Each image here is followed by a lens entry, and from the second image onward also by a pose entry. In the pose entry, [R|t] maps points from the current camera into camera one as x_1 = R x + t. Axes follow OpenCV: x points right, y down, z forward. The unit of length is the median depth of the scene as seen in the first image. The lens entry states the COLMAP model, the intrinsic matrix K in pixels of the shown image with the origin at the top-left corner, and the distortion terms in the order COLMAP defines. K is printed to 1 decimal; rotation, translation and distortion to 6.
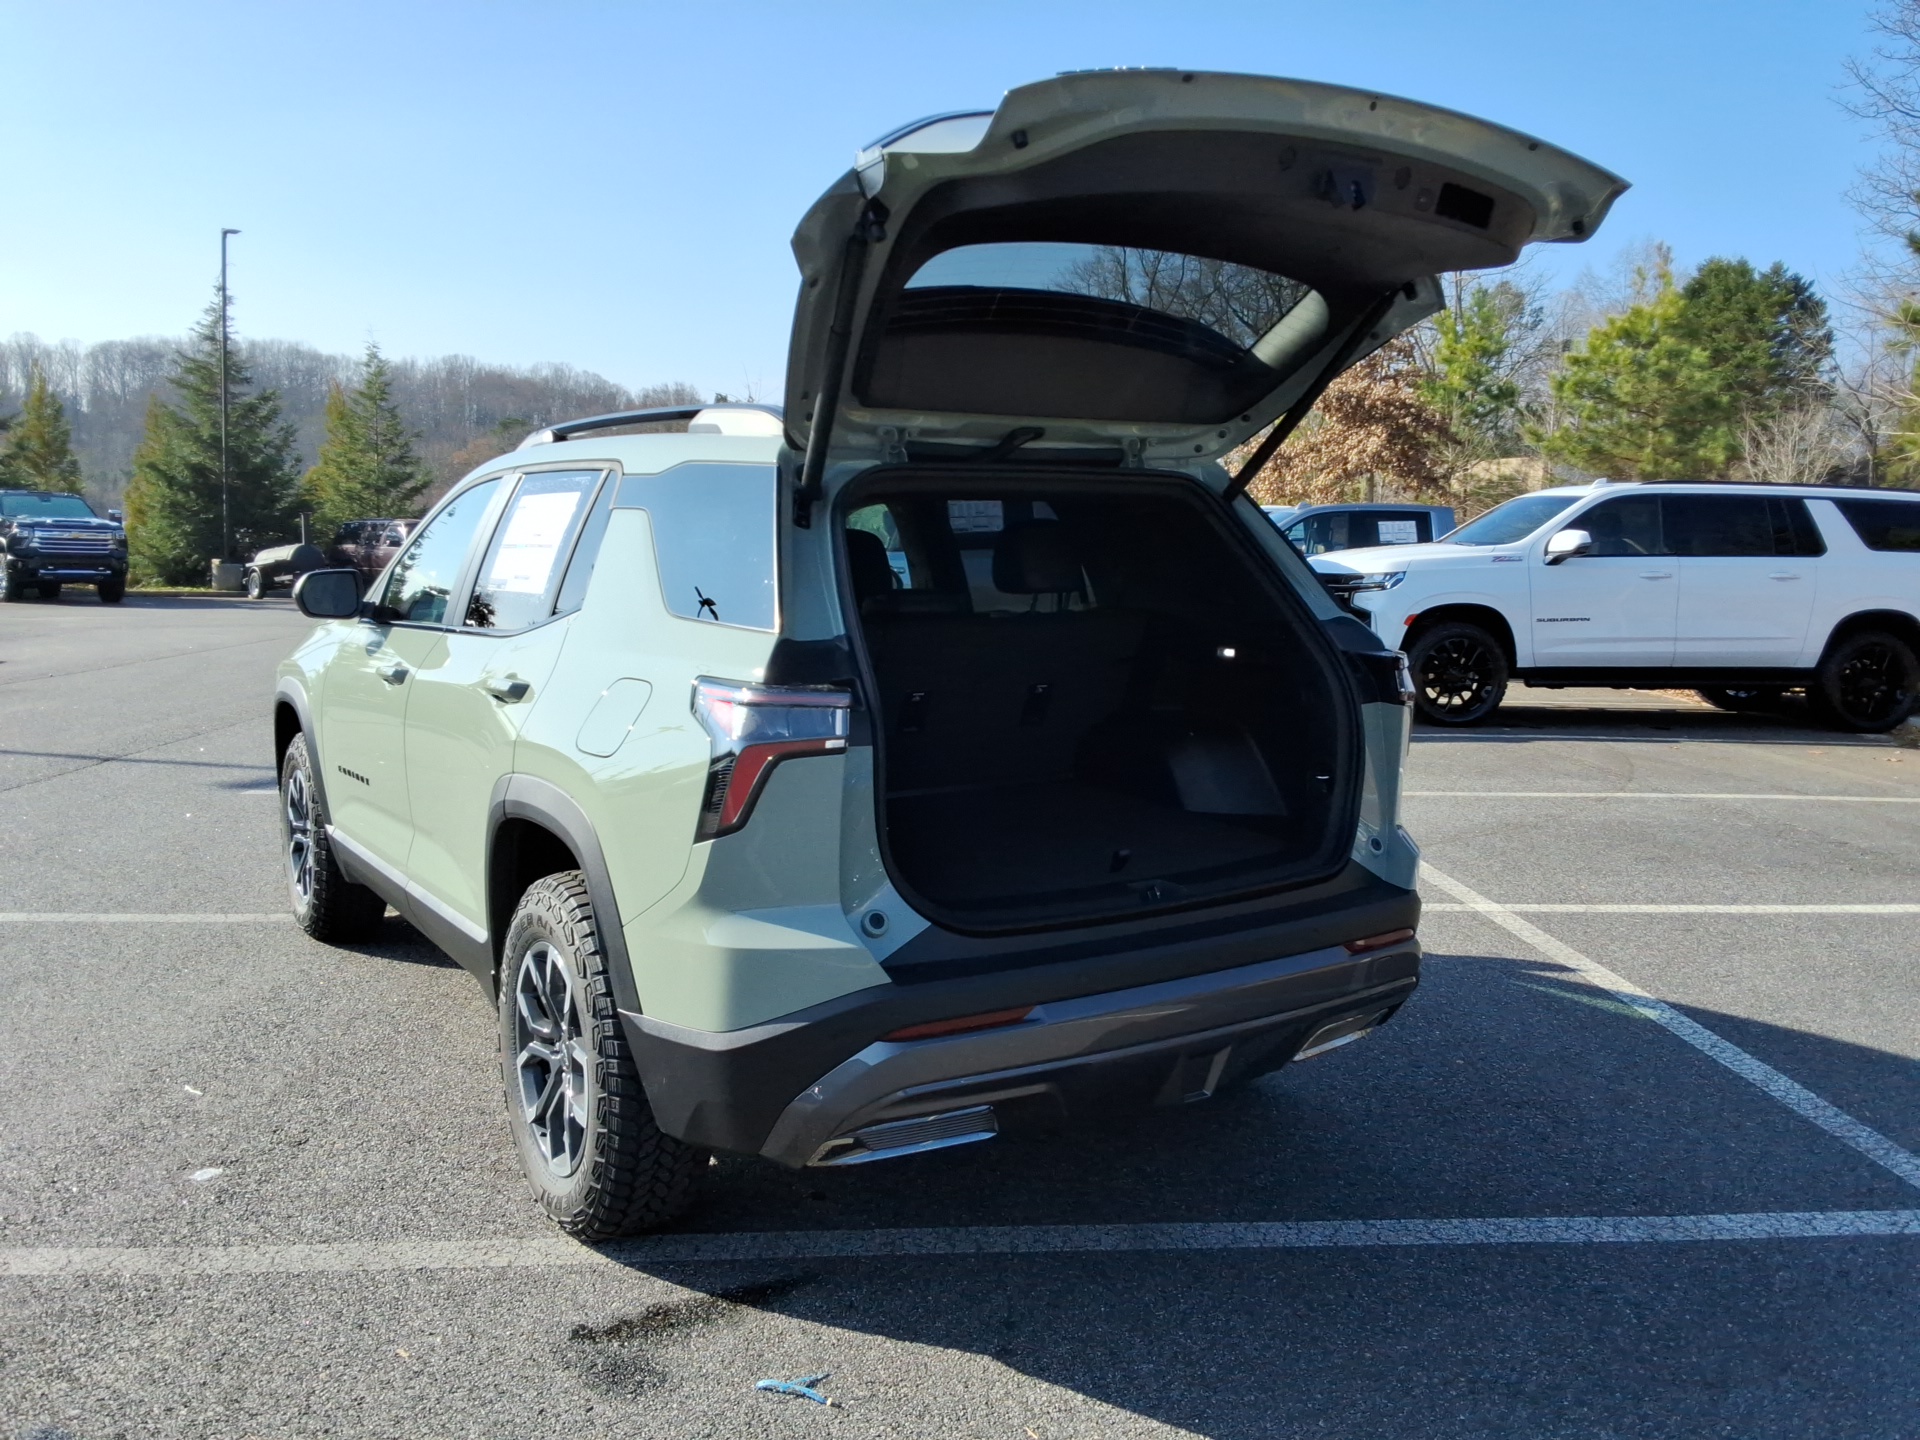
lens RADIAL K [[1530.7, 0, 971.7], [0, 1530.7, 708.5], [0, 0, 1]] dist [0.132301, -0.208863]
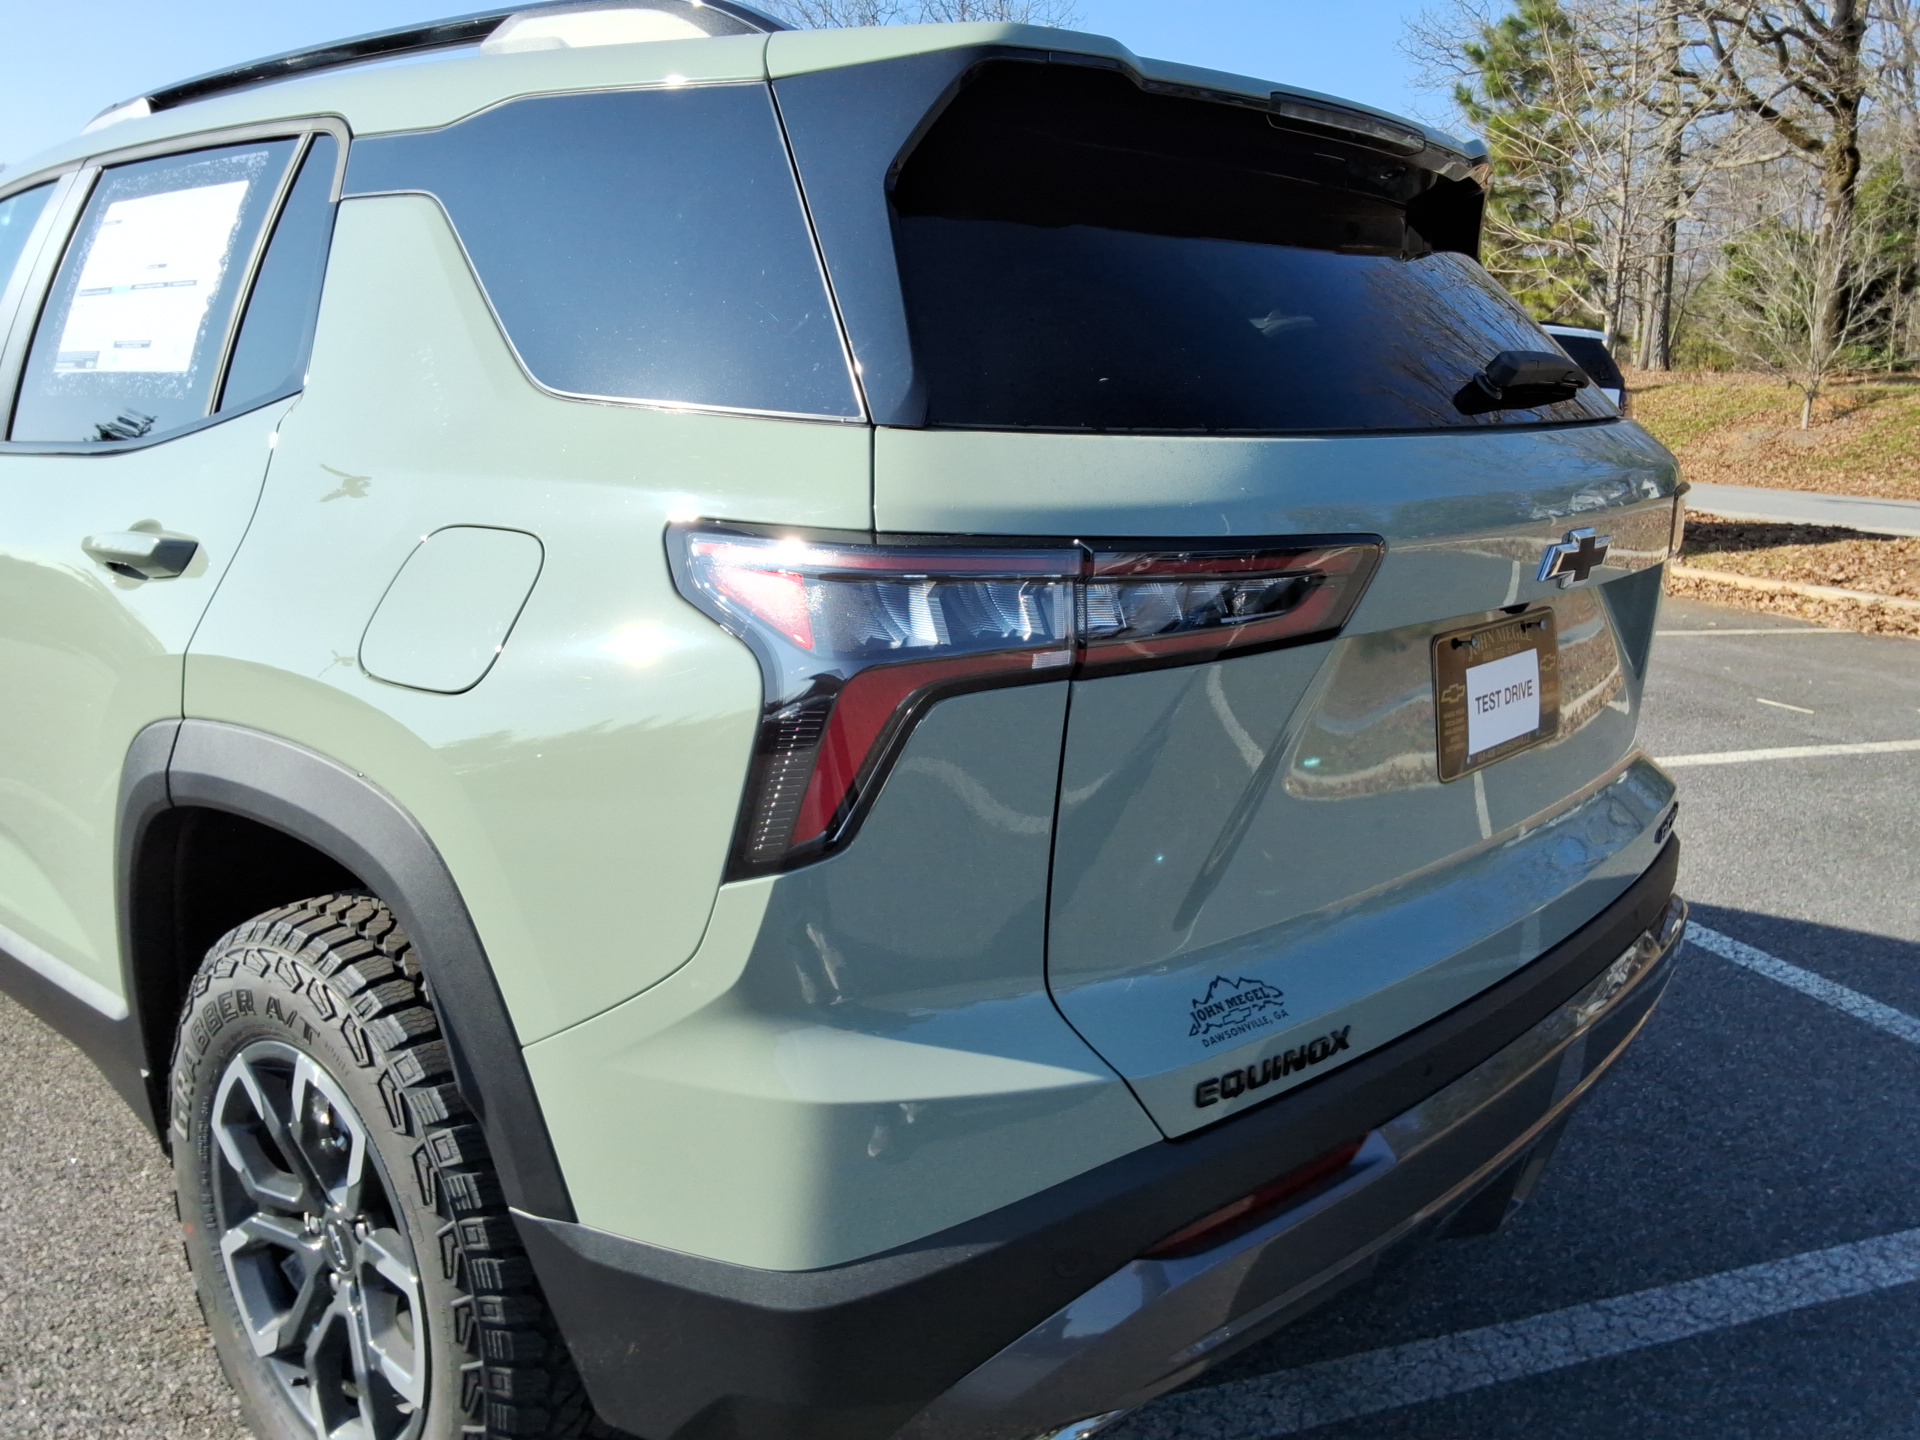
lens RADIAL K [[1548.8, 0, 969.8], [0, 1548.8, 704.9], [0, 0, 1]] dist [0.111112, -0.185970]
pose [[0.961608, -0.047298, 0.270322, -0.183563], [0.021412, 0.994964, 0.097919, -0.007313], [-0.273592, -0.088371, 0.957778, 0.425660]]
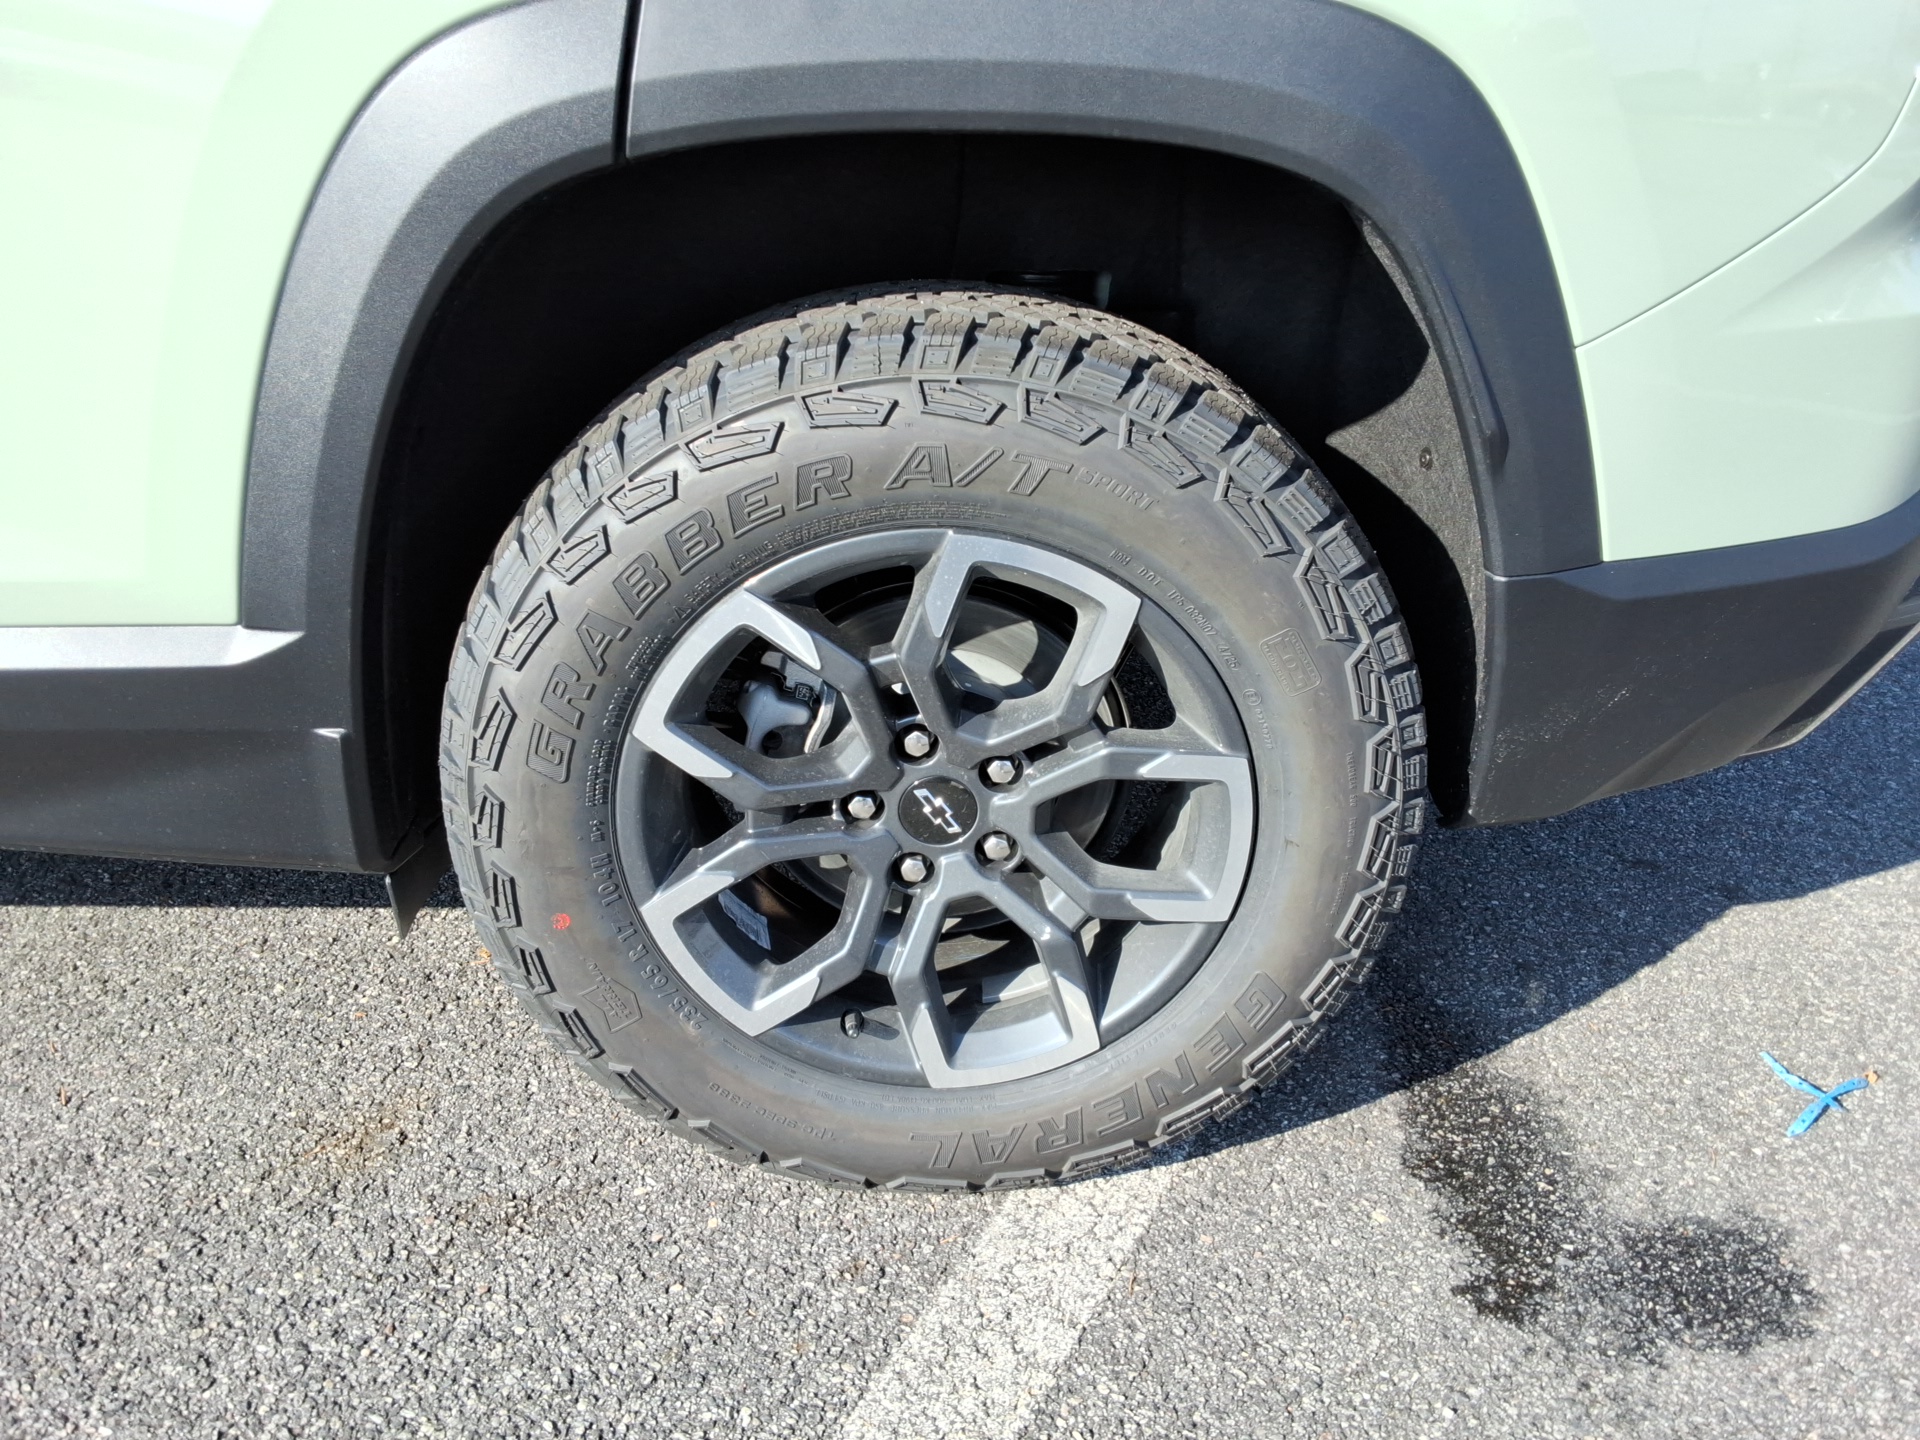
lens RADIAL K [[1530.7, 0, 971.7], [0, 1530.7, 708.5], [0, 0, 1]] dist [0.132301, -0.208863]
pose [[0.528978, -0.355081, 0.770779, -0.509797], [0.075631, 0.924367, 0.373931, 0.061843], [-0.845259, -0.139507, 0.515825, 0.774396]]
